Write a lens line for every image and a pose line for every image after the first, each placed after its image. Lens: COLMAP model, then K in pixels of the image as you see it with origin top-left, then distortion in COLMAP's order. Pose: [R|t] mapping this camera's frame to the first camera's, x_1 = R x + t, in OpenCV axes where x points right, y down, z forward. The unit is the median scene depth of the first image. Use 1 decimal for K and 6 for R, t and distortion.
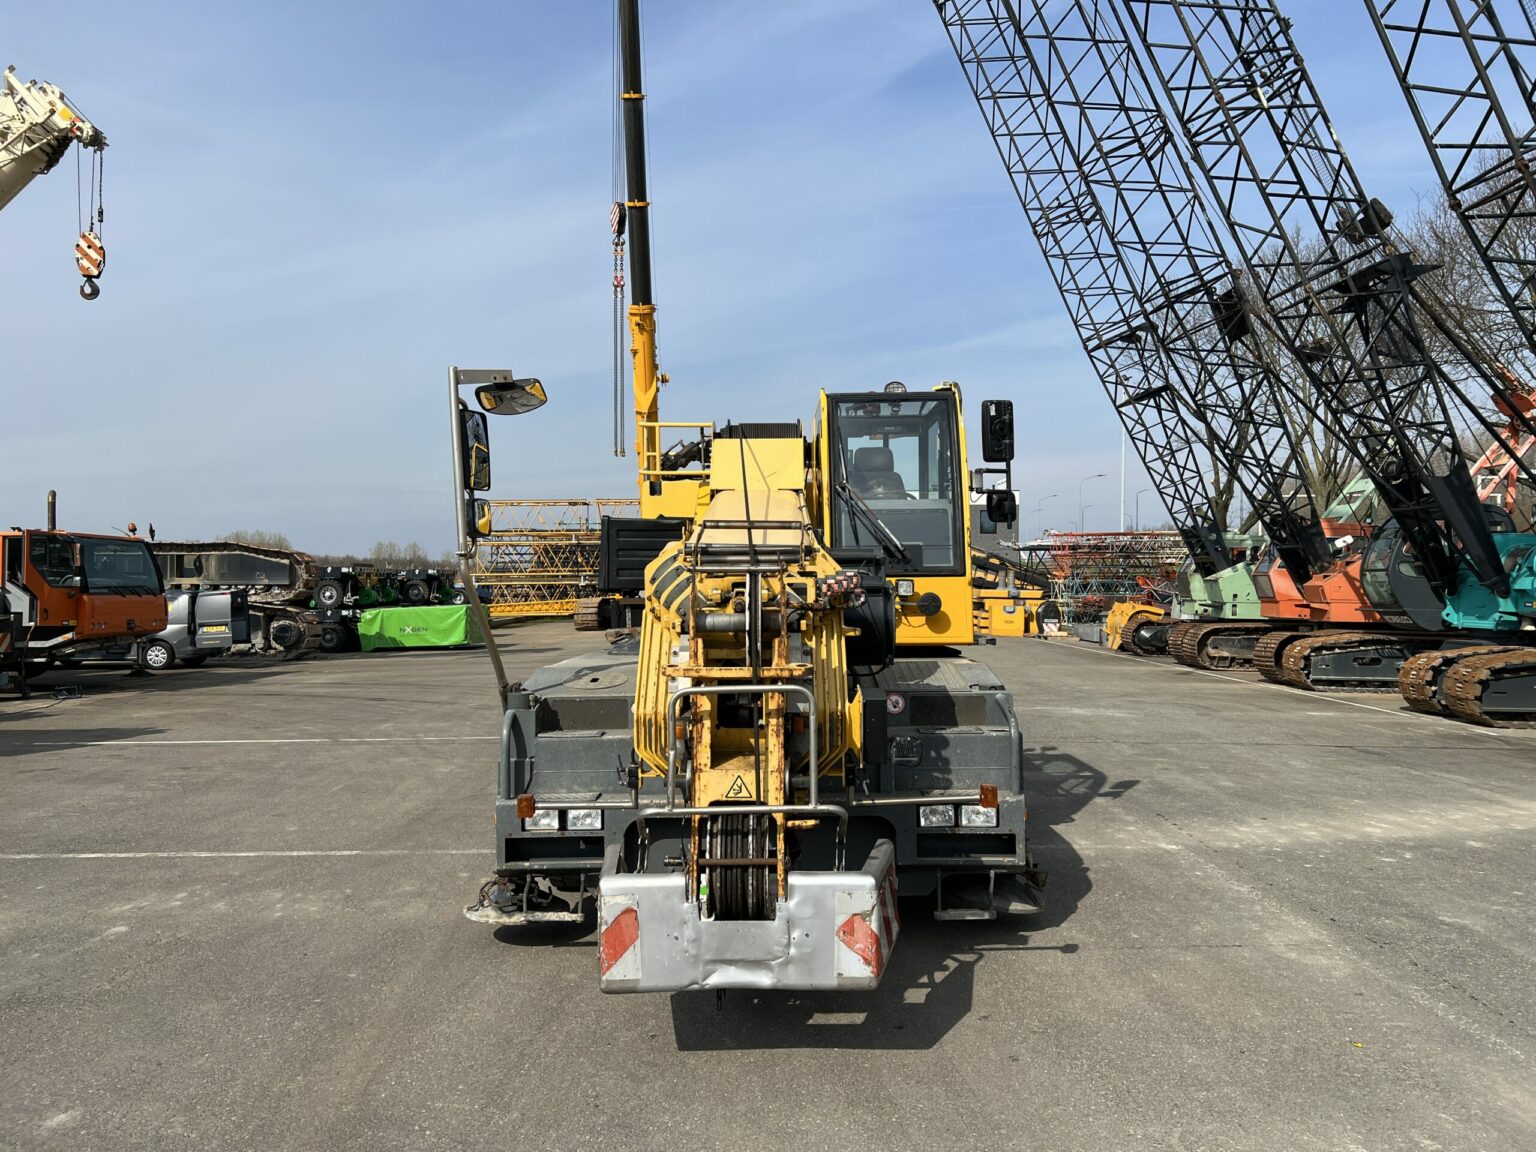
lens RADIAL K [[1158.7, 0, 770.8], [0, 1158.7, 581.5], [0, 0, 1]] dist [0.036282, -0.046683]
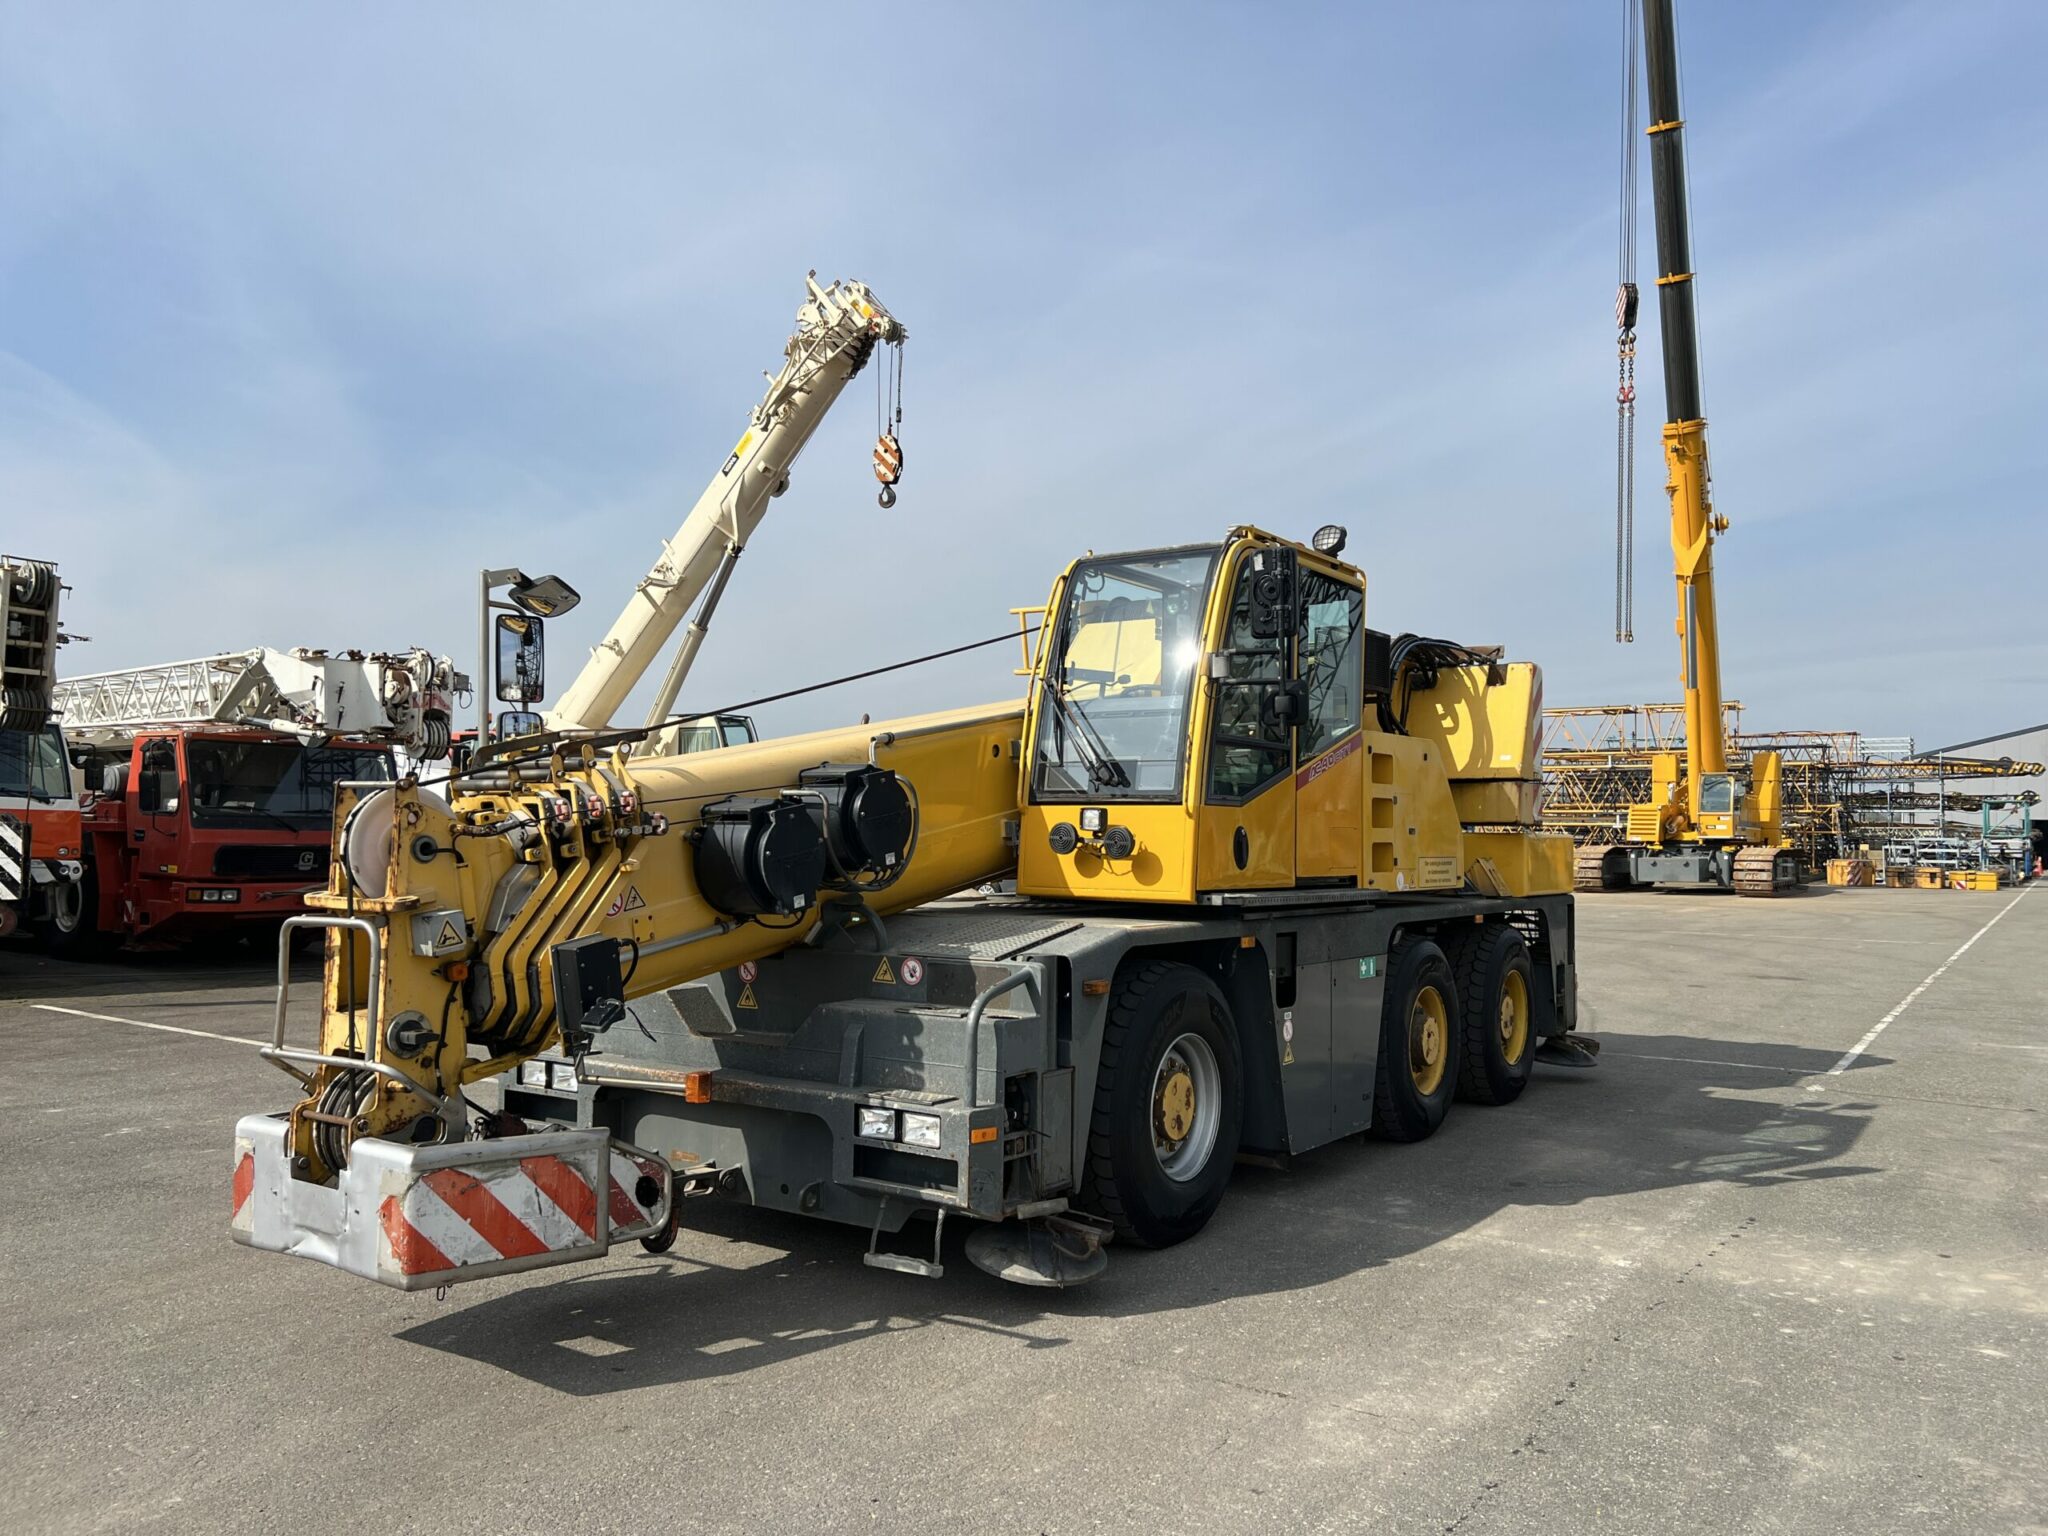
lens RADIAL K [[1544.9, 0, 1042.8], [0, 1544.9, 785.2], [0, 0, 1]] dist [0.036282, -0.046683]
pose [[0.825571, -0.002027, -0.564295, 0.240803], [-0.011249, 0.999736, -0.020049, 0.001582], [0.564186, 0.022899, 0.825330, 0.073635]]
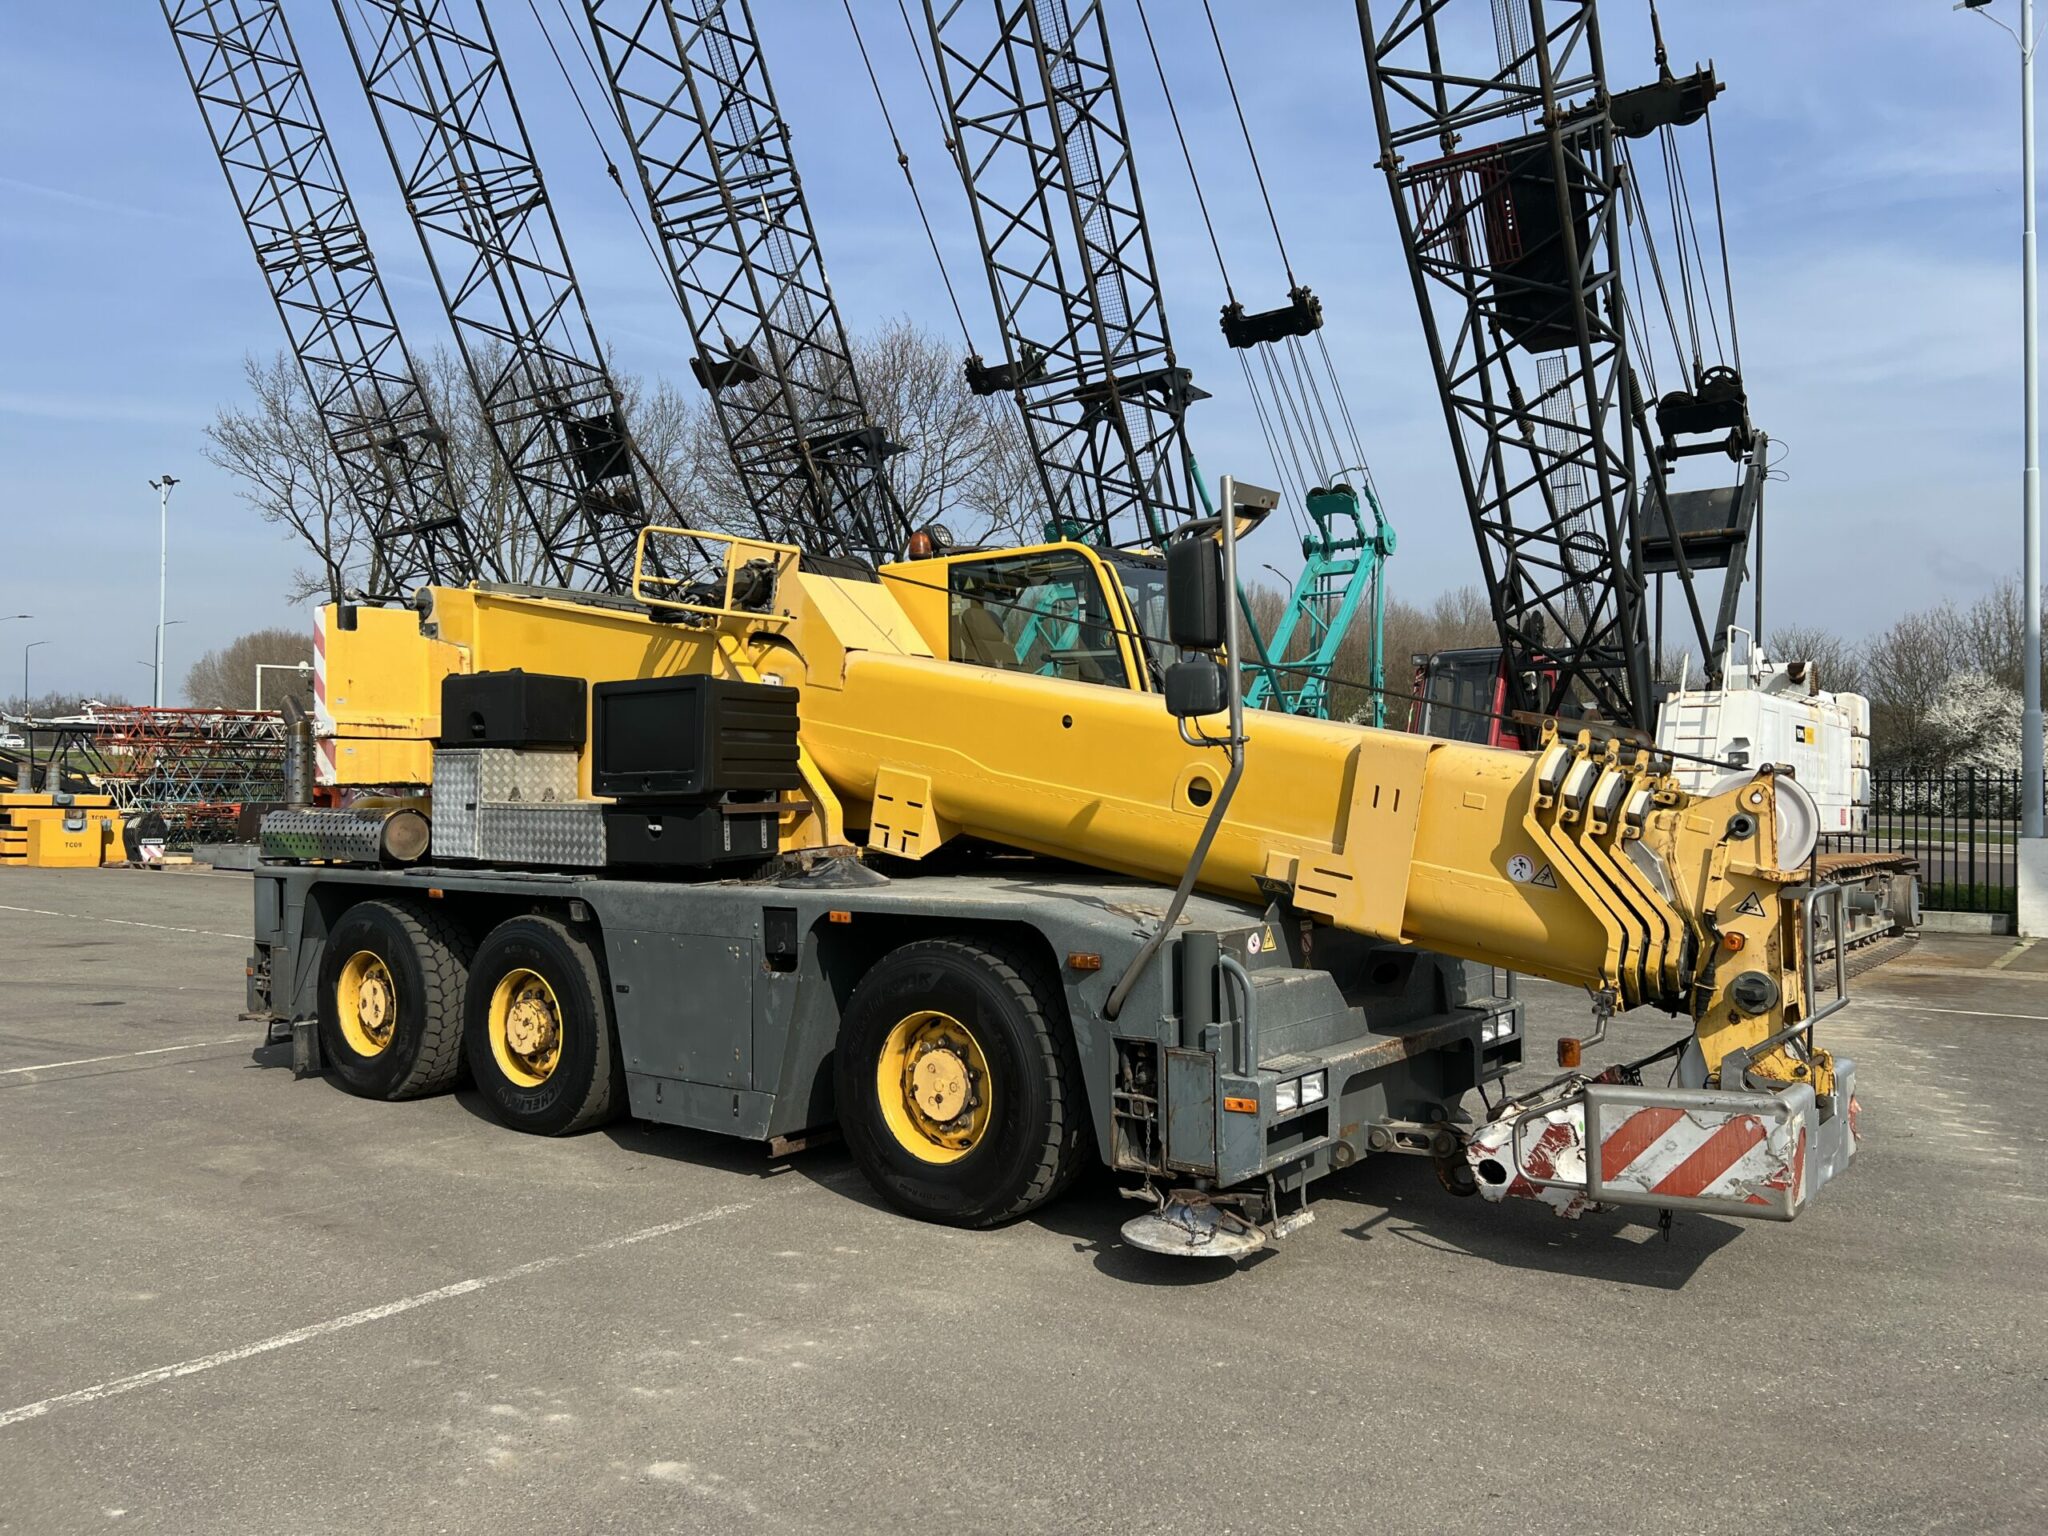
lens RADIAL K [[1544.9, 0, 1029.0], [0, 1544.9, 761.7], [0, 0, 1]] dist [0.036282, -0.046683]
pose [[0.614213, 0.018299, 0.788928, -0.334415], [-0.006921, 0.999818, -0.017802, 0.002939], [-0.789110, 0.005474, 0.614227, 0.158577]]
